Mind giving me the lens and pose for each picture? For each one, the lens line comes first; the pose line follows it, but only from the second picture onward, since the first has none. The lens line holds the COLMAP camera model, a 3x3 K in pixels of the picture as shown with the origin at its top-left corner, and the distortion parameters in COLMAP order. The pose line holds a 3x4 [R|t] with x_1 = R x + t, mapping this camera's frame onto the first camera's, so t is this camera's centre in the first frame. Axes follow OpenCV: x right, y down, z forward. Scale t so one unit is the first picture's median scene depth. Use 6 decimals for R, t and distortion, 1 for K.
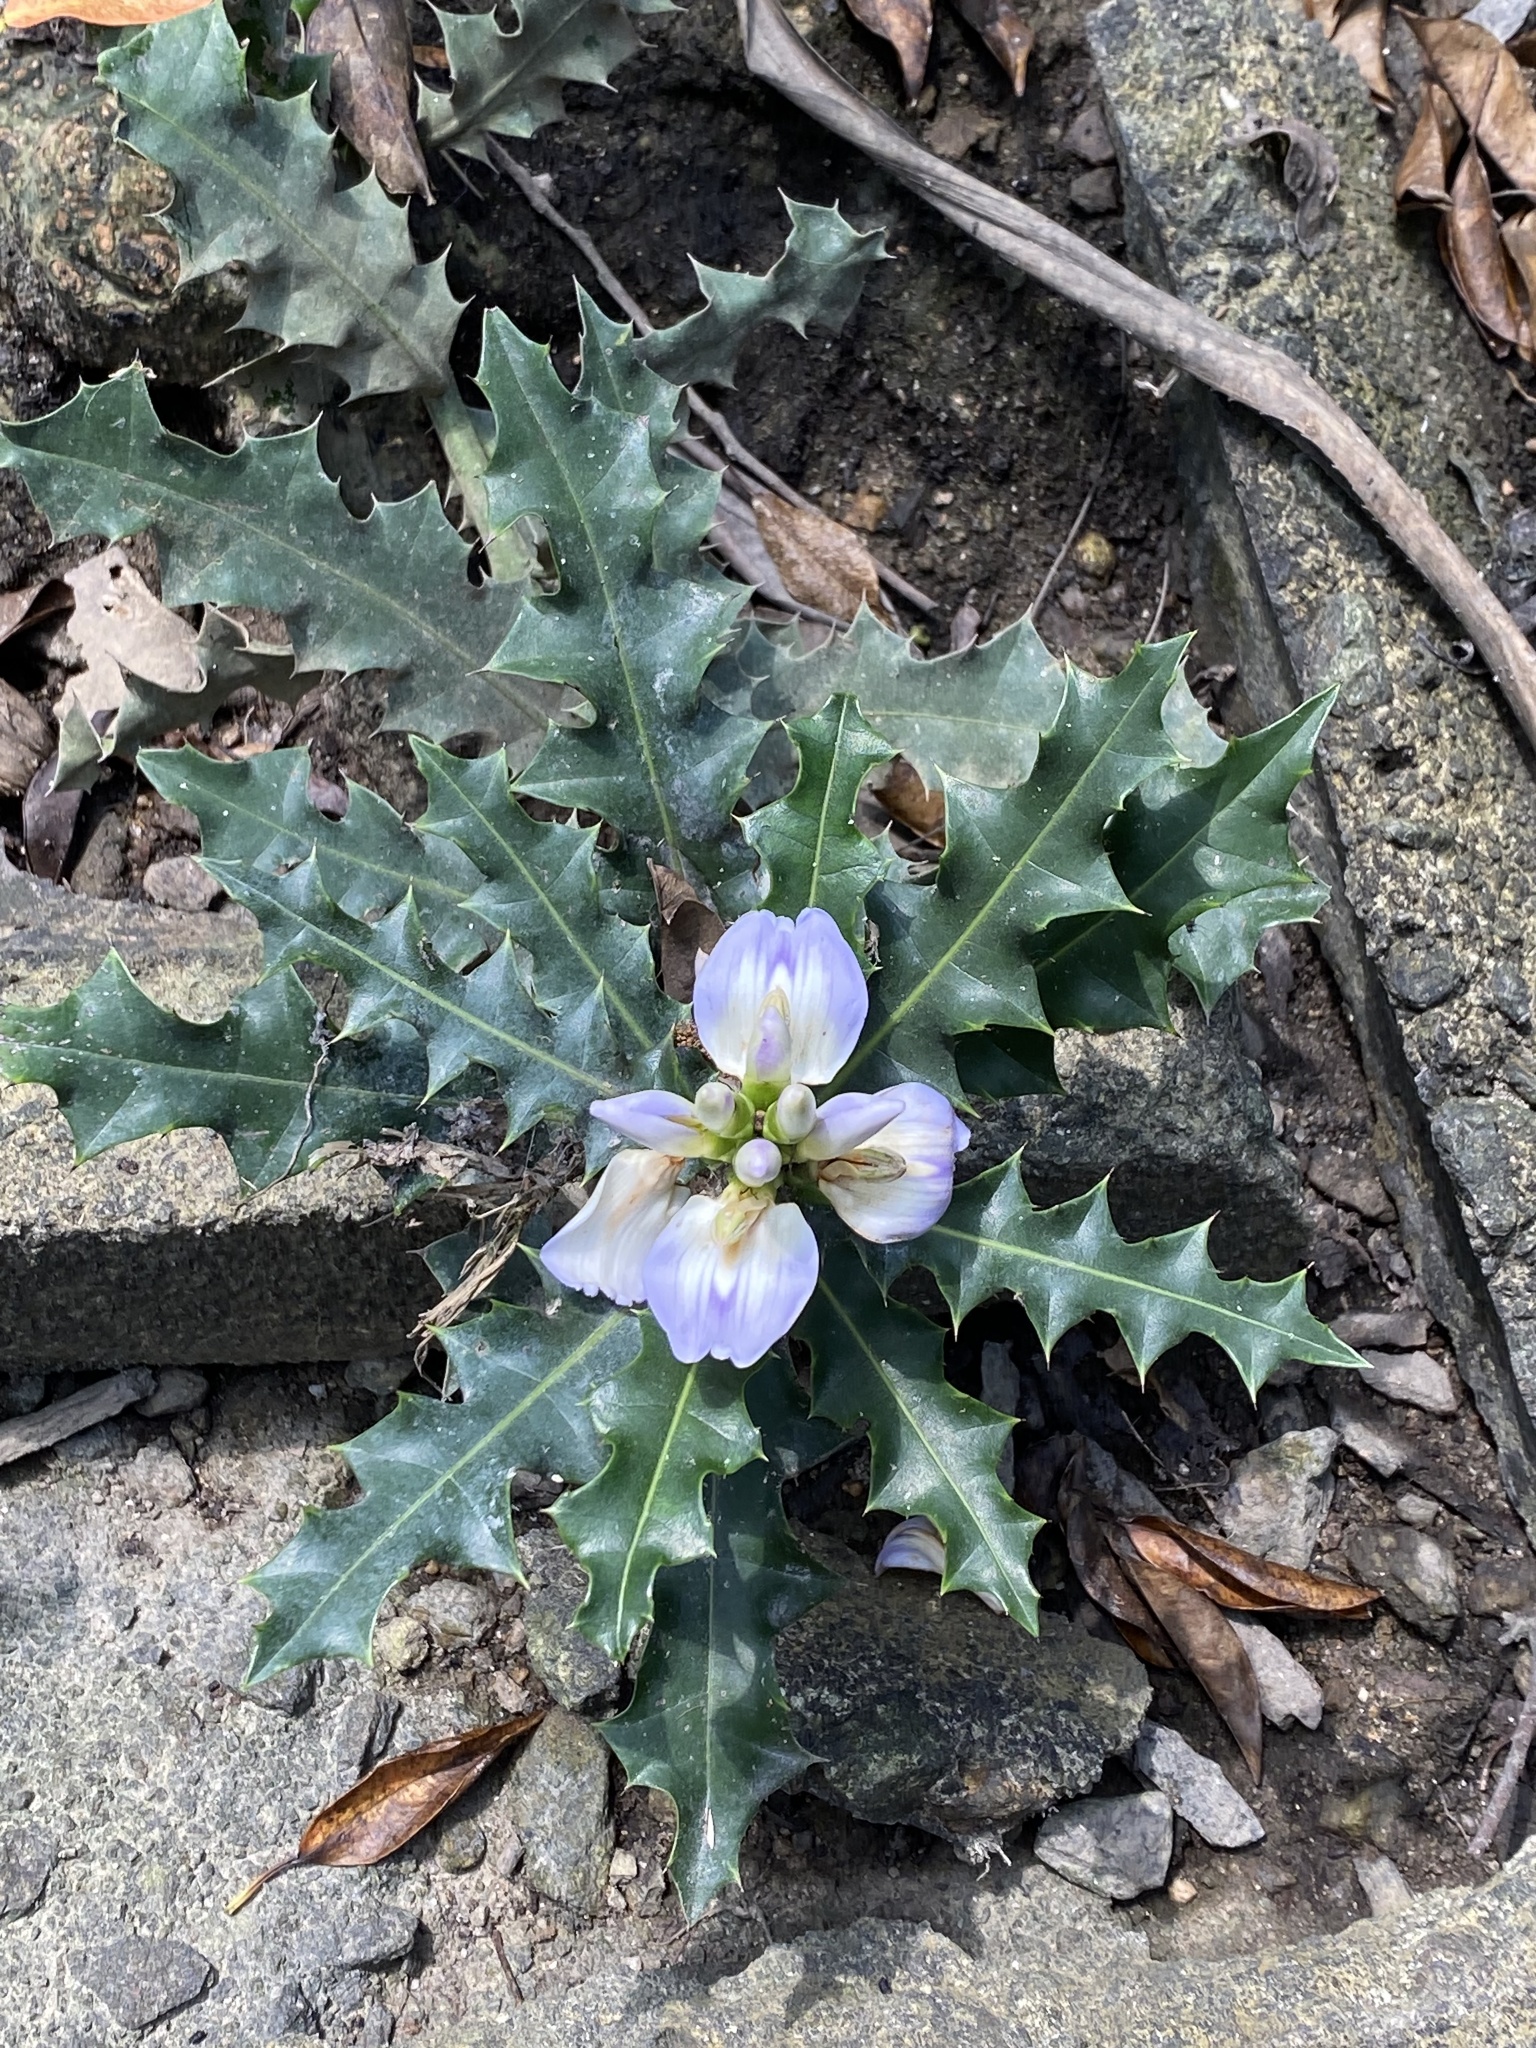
lens RADIAL K [[3131.9, 0, 767.6], [0, 3131.9, 1060.7], [0, 0, 1]] dist [0.062897, -0.087364]
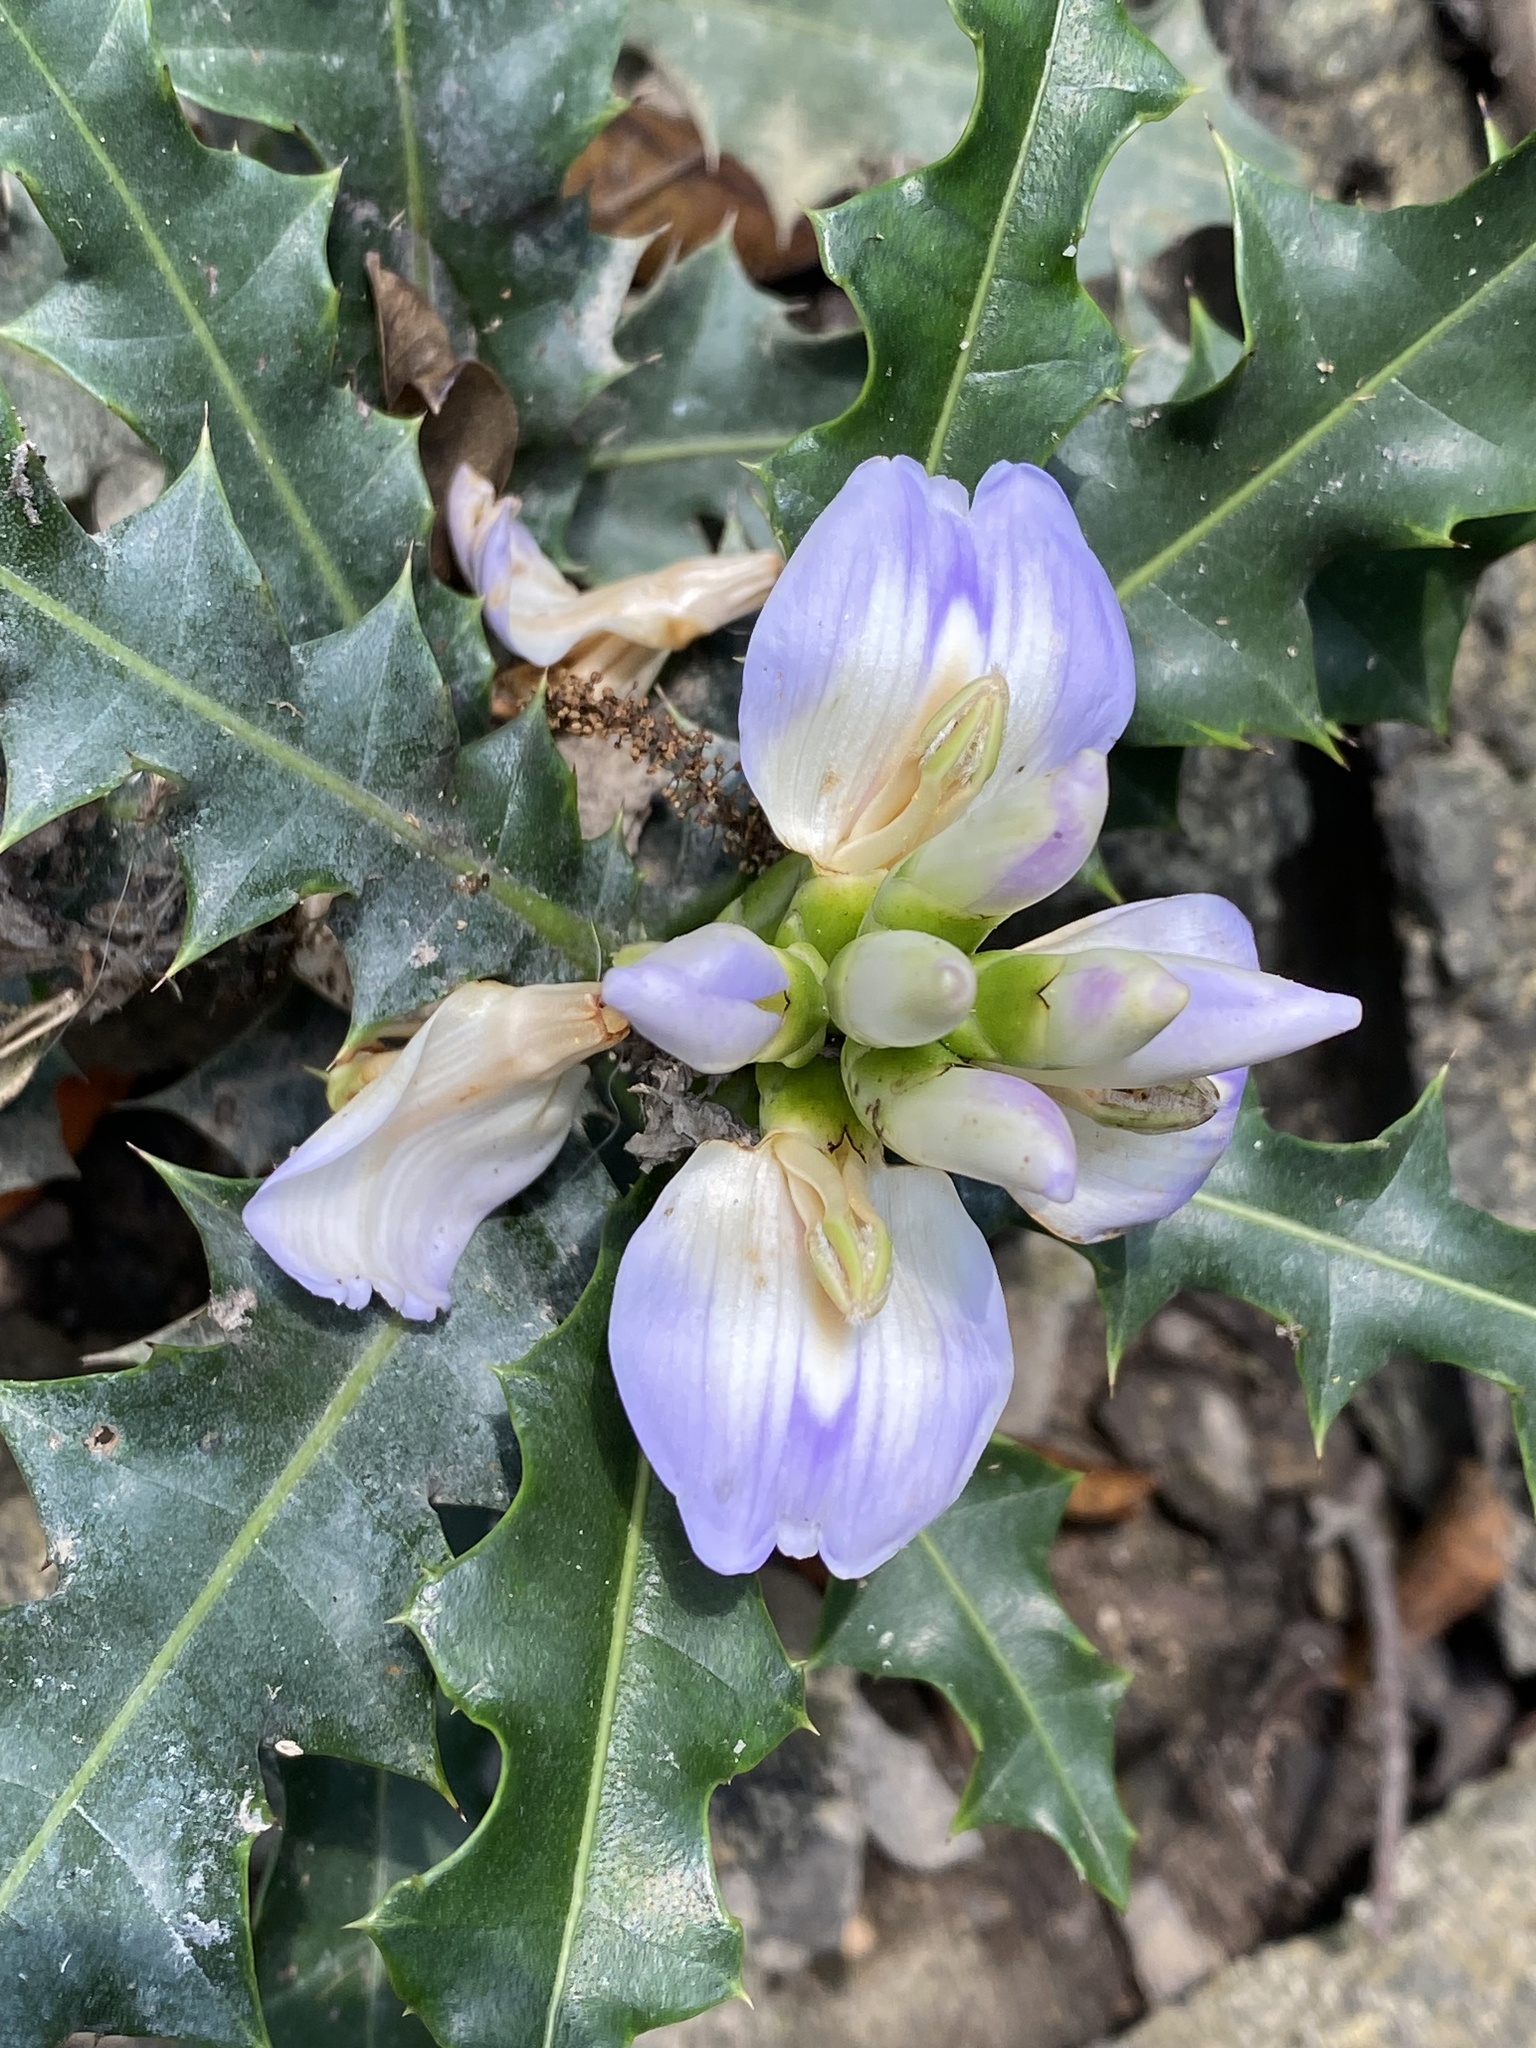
lens RADIAL K [[3131.9, 0, 767.6], [0, 3131.9, 1060.7], [0, 0, 1]] dist [0.062897, -0.087364]
pose [[0.934959, 0.017733, 0.354314, -0.156511], [-0.089454, 0.978261, 0.187090, -0.044225], [-0.343294, -0.206616, 0.916220, 0.588593]]
